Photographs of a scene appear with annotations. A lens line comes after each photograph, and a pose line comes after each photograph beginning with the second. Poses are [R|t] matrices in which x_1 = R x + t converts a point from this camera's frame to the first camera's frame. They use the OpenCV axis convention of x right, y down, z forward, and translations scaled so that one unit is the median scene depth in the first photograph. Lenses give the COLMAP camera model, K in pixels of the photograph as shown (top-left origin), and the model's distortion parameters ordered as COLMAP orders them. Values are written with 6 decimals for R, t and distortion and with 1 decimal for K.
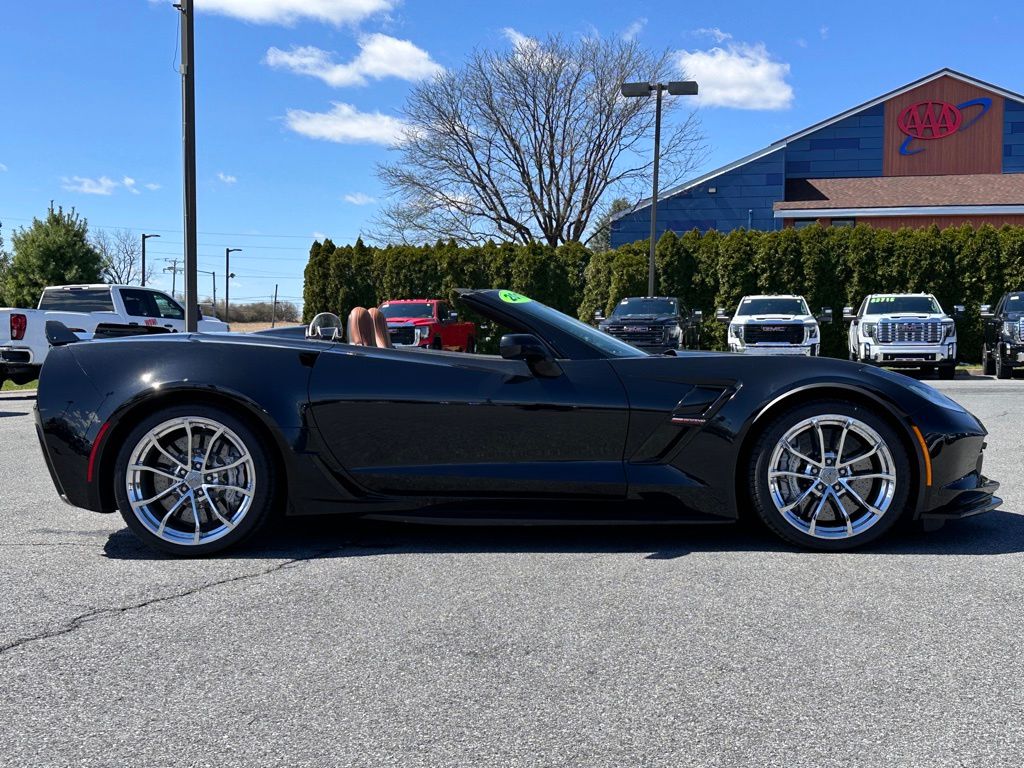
lens RADIAL K [[1273.7, 0, 503.0], [0, 1273.7, 393.3], [0, 0, 1]] dist [0.179881, -0.452183]
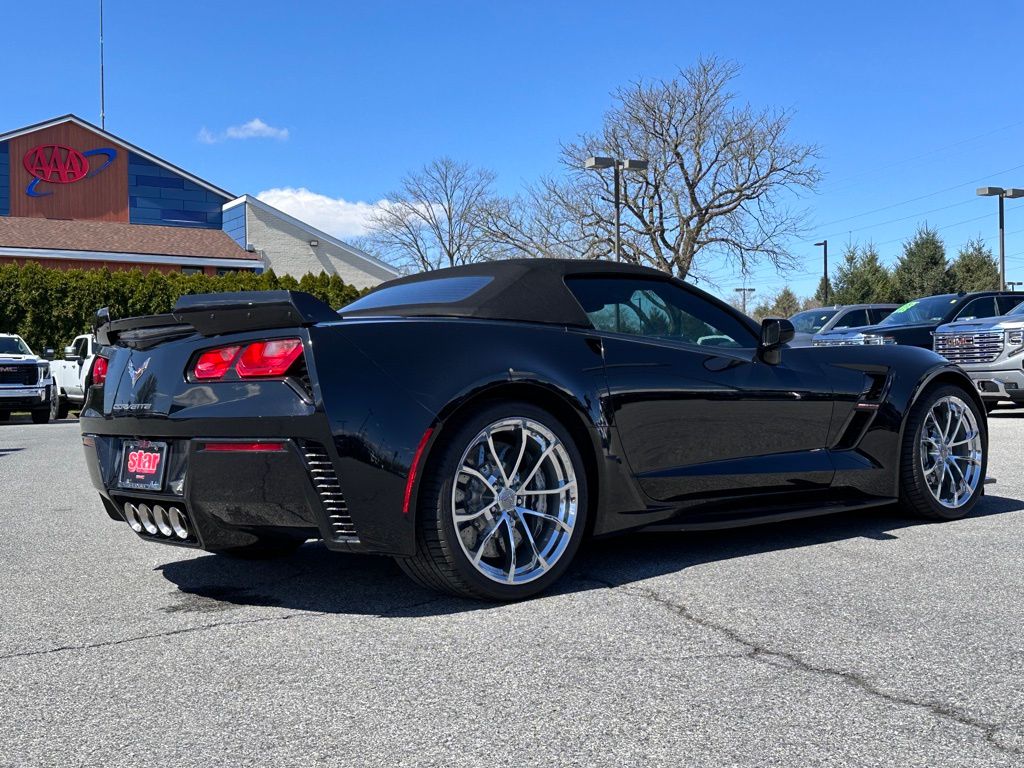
lens RADIAL K [[1264.0, 0, 512.0], [0, 1264.0, 384.0], [0, 0, 1]] dist [0.184777, -0.481462]
pose [[0.727356, -0.010905, 0.686174, -0.121811], [0.043833, 0.998570, -0.030594, 0.003483], [-0.684859, 0.052330, 0.726794, 0.071041]]
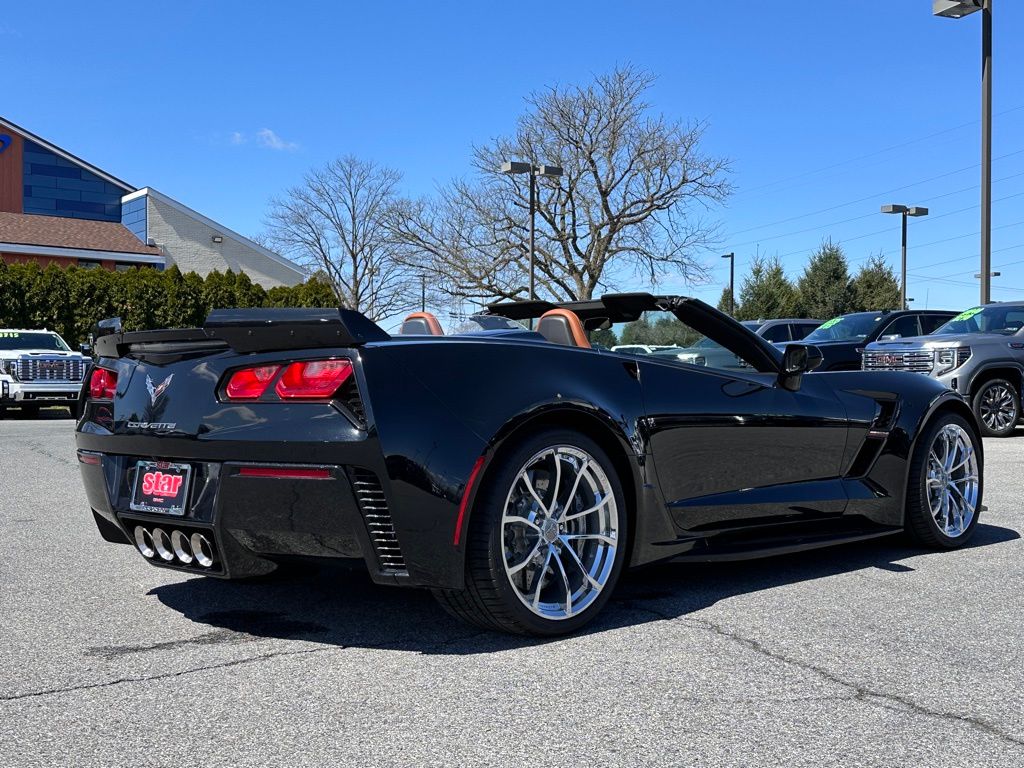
lens RADIAL K [[1273.7, 0, 503.0], [0, 1273.7, 393.3], [0, 0, 1]] dist [0.179881, -0.452183]
pose [[0.673839, 0.000541, 0.738878, -0.128760], [0.025064, 0.999407, -0.023590, 0.000848], [-0.738453, 0.034416, 0.673426, 0.084087]]
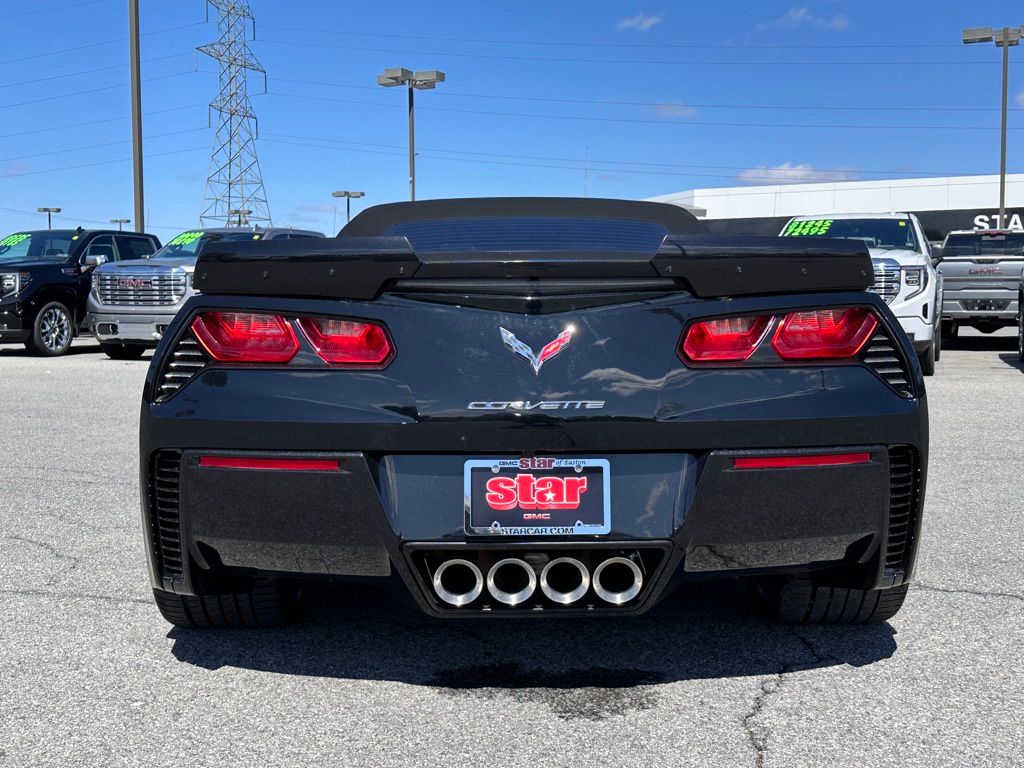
lens RADIAL K [[1264.0, 0, 512.0], [0, 1264.0, 384.0], [0, 0, 1]] dist [0.184777, -0.481462]
pose [[-0.065551, -0.058117, 0.996155, -0.139387], [0.038649, 0.997406, 0.060733, -0.005872], [-0.997100, 0.042481, -0.063135, 0.195648]]
